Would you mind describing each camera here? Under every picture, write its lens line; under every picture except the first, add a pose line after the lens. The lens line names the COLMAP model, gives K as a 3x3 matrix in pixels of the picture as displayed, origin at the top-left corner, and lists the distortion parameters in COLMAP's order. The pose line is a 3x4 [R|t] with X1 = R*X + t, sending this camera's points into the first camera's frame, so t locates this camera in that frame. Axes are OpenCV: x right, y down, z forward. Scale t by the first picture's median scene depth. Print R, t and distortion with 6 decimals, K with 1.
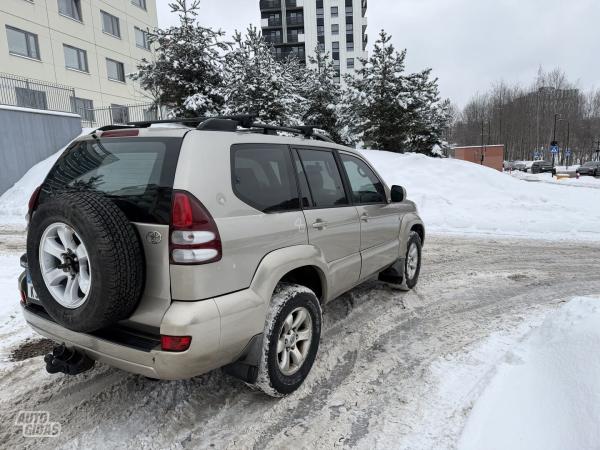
lens RADIAL K [[411.6, 0, 297.8], [0, 411.6, 225.1], [0, 0, 1]] dist [0.048328, -0.063724]
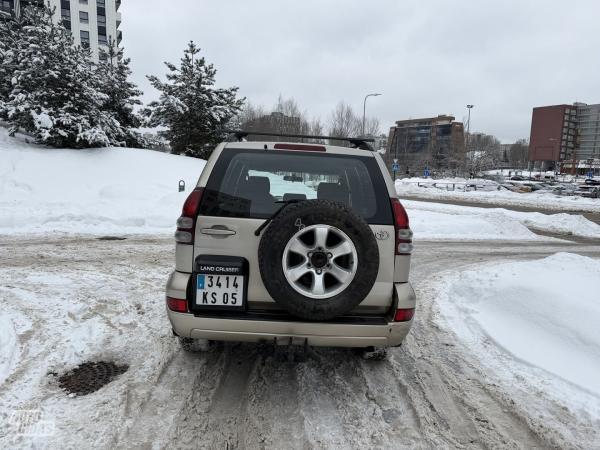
lens RADIAL K [[426.8, 0, 300.8], [0, 426.8, 215.7], [0, 0, 1]] dist [0.002988, -0.063965]
pose [[0.821663, 0.004448, 0.569957, -0.463667], [0.020125, 0.999120, -0.036809, 0.004562], [-0.569619, 0.041715, 0.820850, 0.018437]]
